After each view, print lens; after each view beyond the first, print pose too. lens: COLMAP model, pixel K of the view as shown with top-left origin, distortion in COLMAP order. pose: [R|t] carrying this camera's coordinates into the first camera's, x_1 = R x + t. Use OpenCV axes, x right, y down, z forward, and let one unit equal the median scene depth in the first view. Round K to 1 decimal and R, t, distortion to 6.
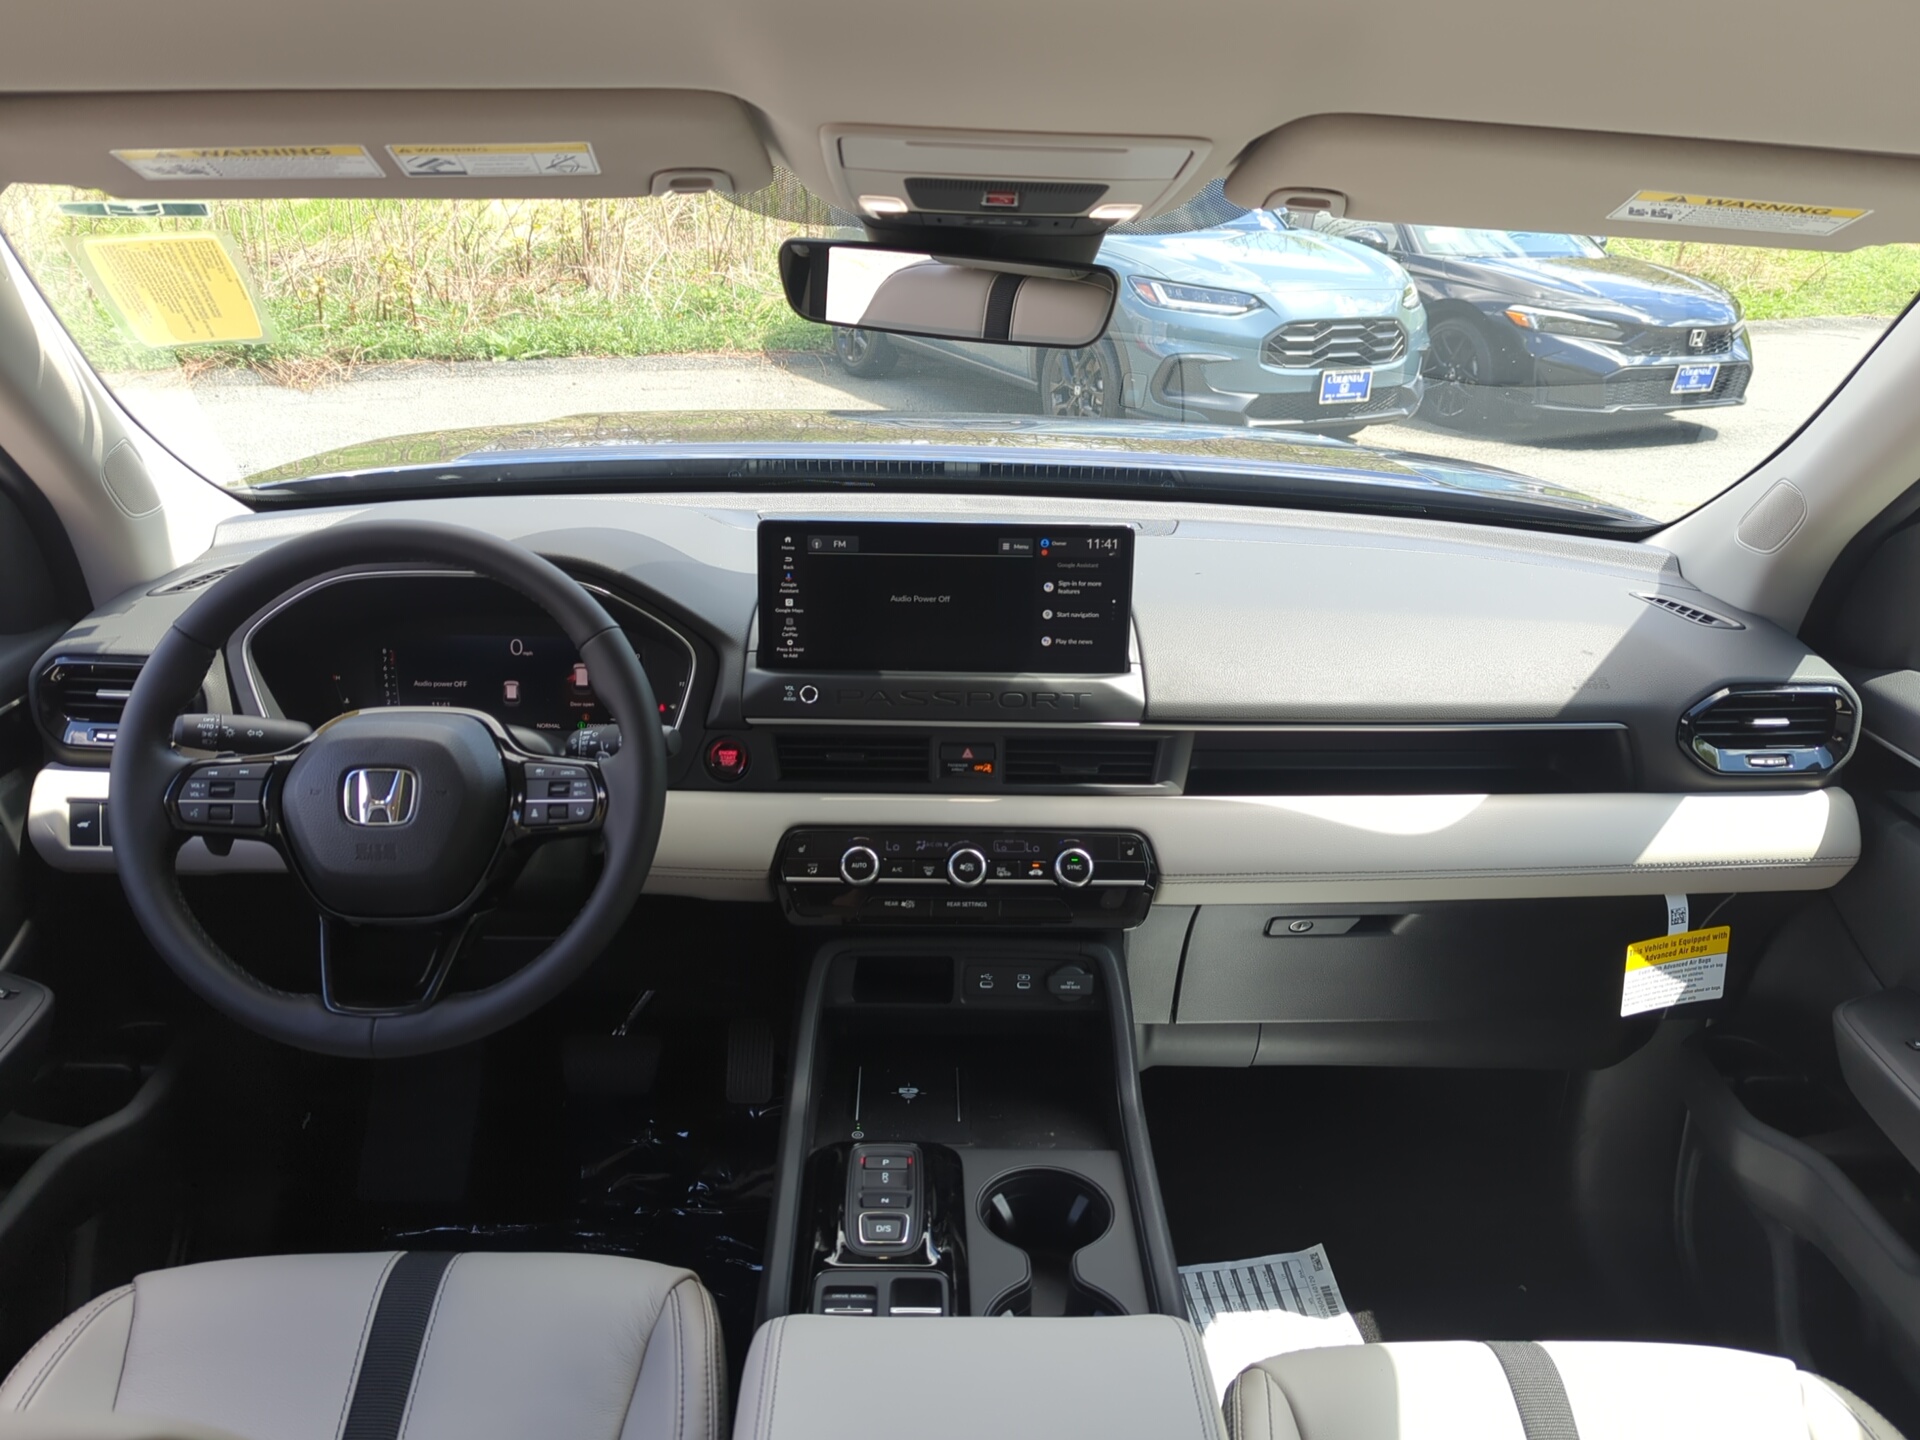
lens RADIAL K [[1555.2, 0, 973.5], [0, 1555.2, 687.4], [0, 0, 1]] dist [0.065573, -0.063211]
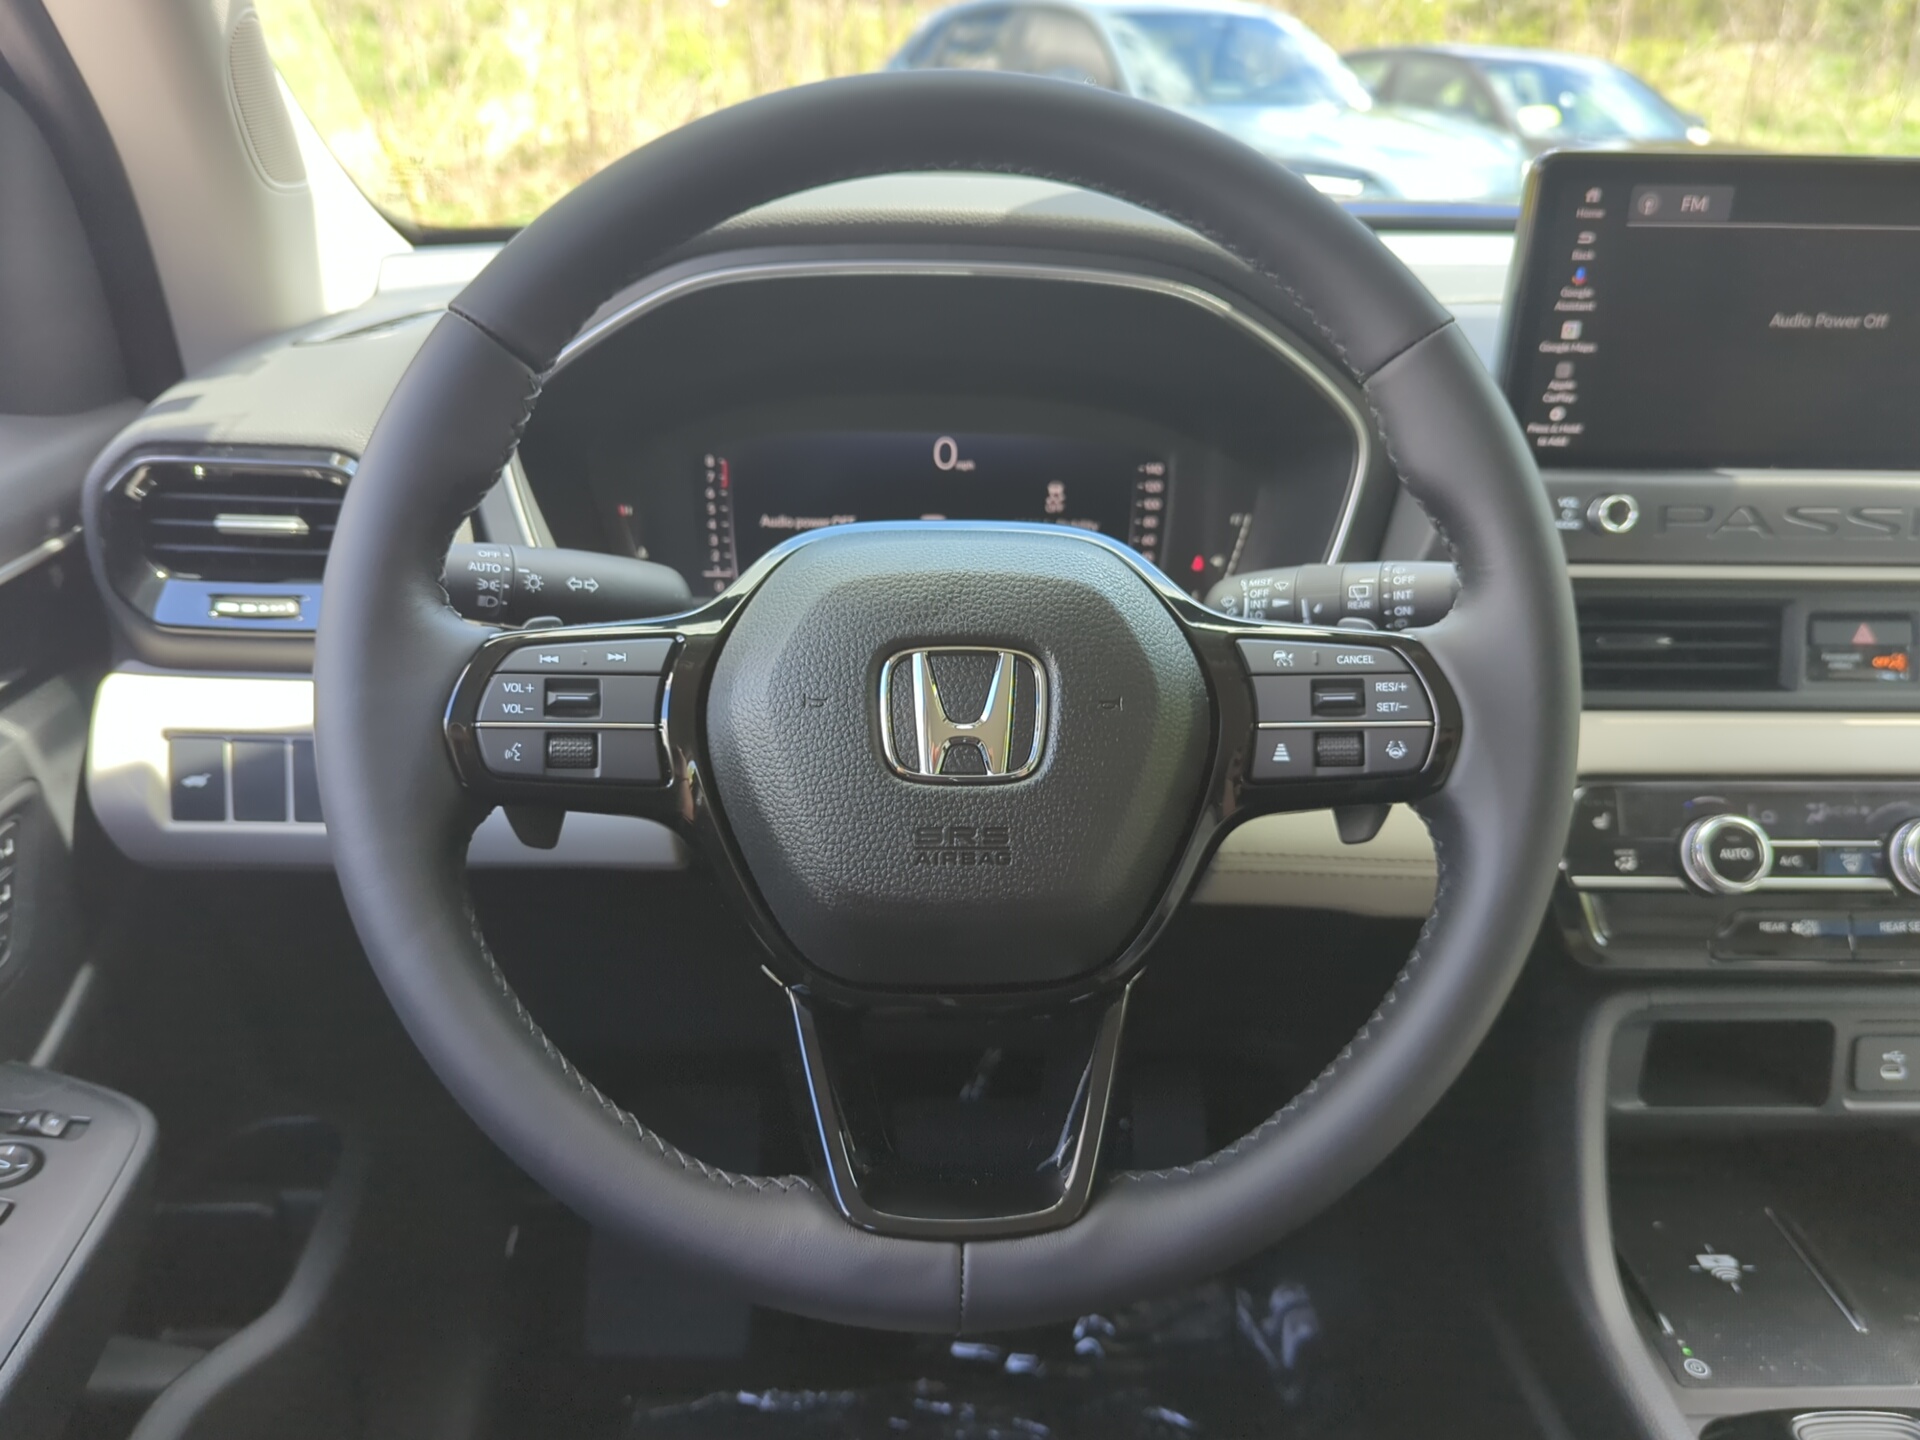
lens RADIAL K [[1555.2, 0, 958.6], [0, 1555.2, 694.2], [0, 0, 1]] dist [0.065573, -0.063211]
pose [[0.999967, -0.007793, 0.002477, -0.314196], [0.007681, 0.999078, 0.042236, 0.039000], [-0.002804, -0.042215, 0.999105, 0.484678]]
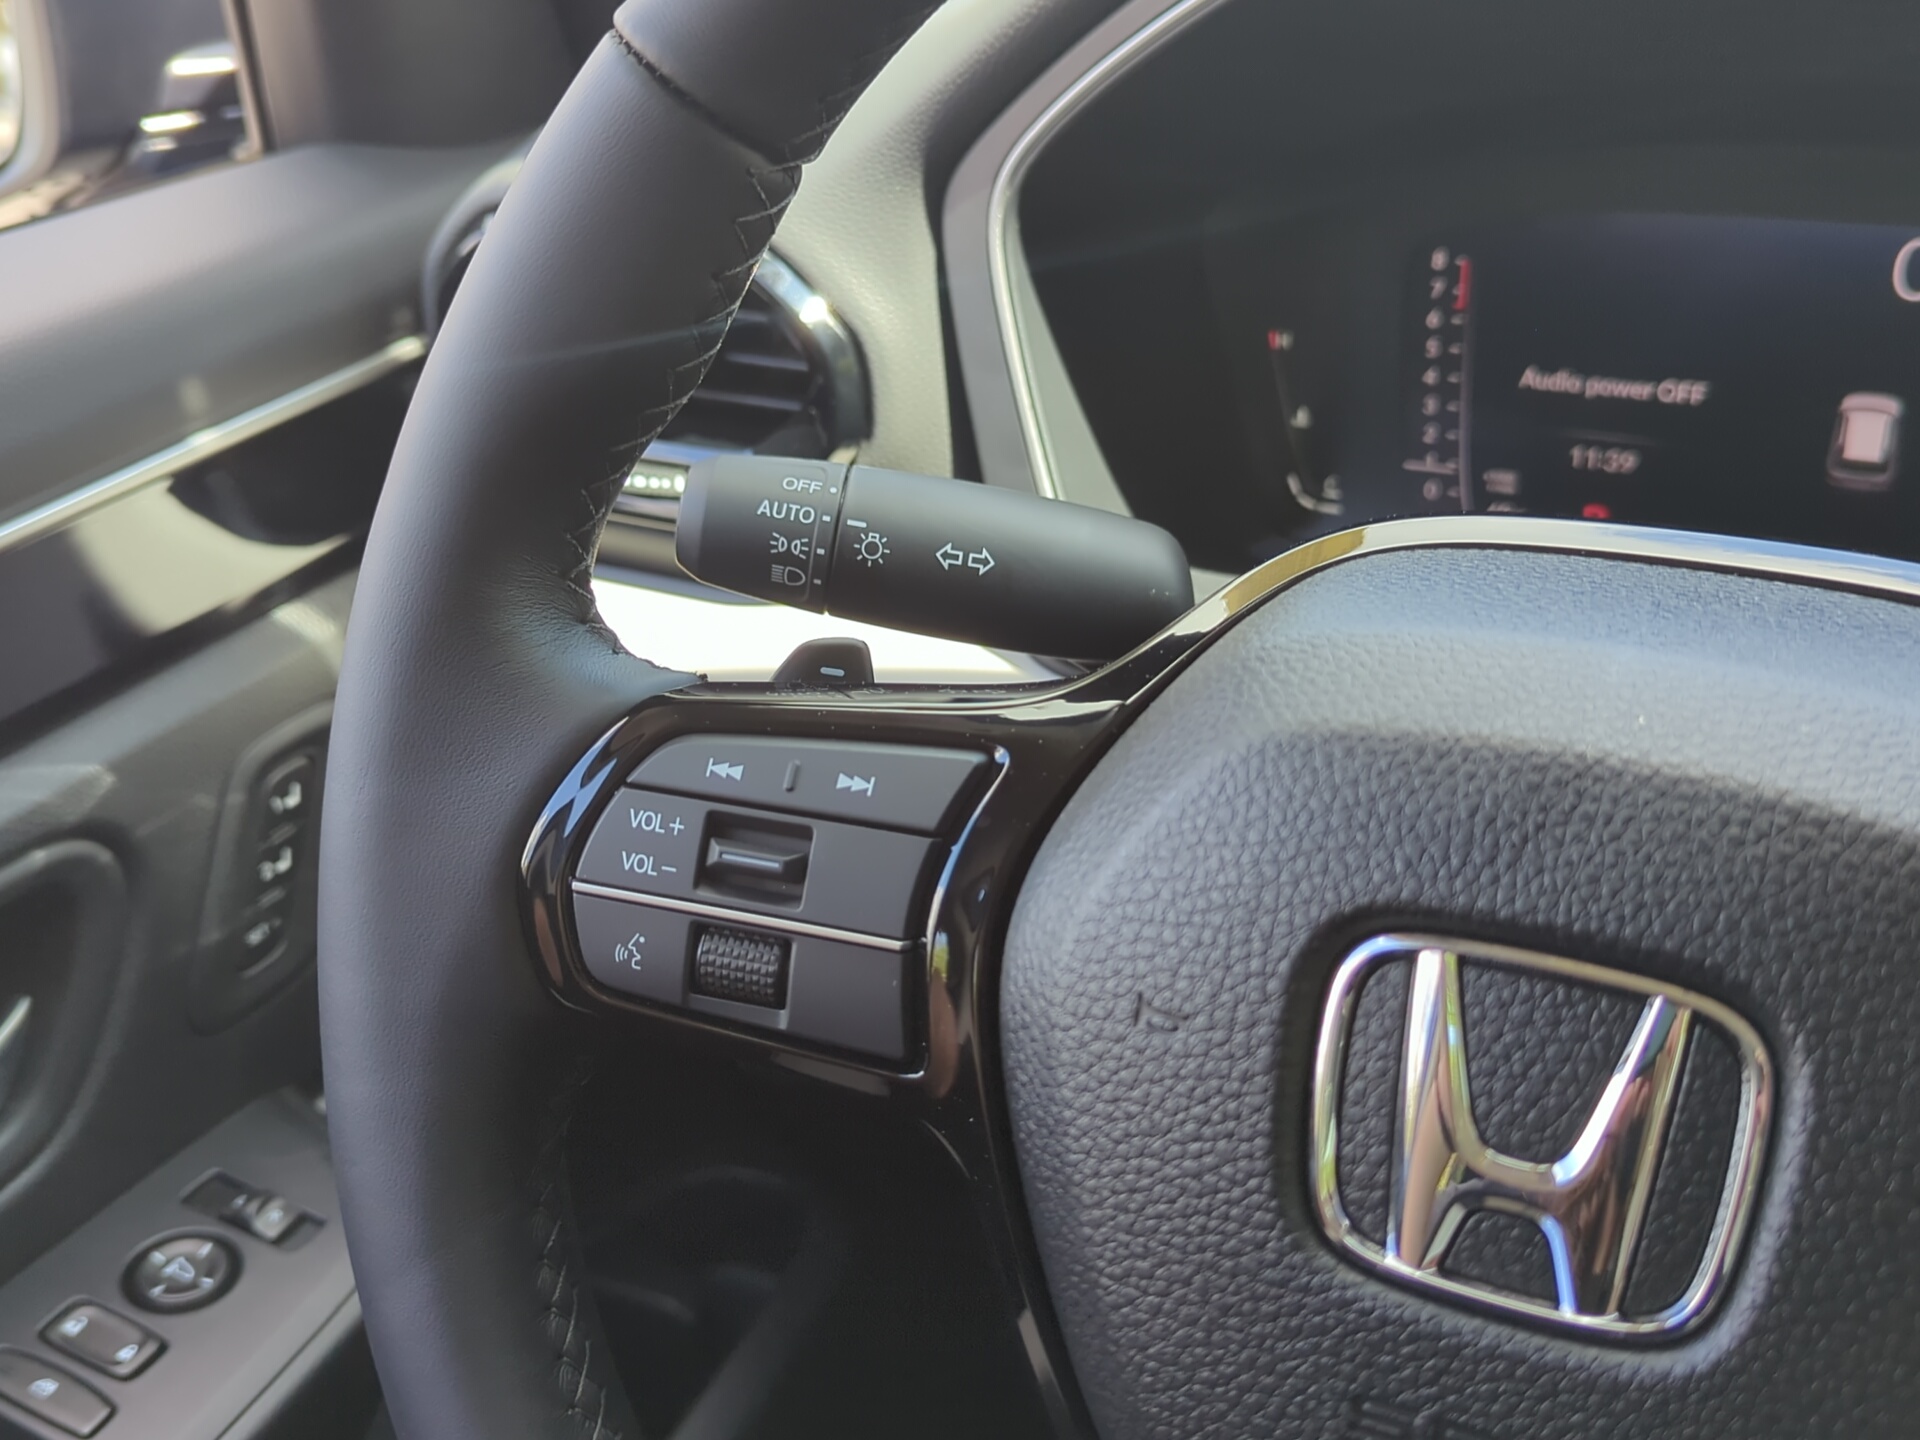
lens RADIAL K [[2086.0, 0, 966.9], [0, 2086.0, 716.3], [0, 0, 1]] dist [0.040147, 0.000000]
pose [[0.869350, 0.157849, -0.468310, -0.276242], [-0.078271, 0.979636, 0.184897, -0.005309], [0.487959, -0.124085, 0.864002, 0.655786]]
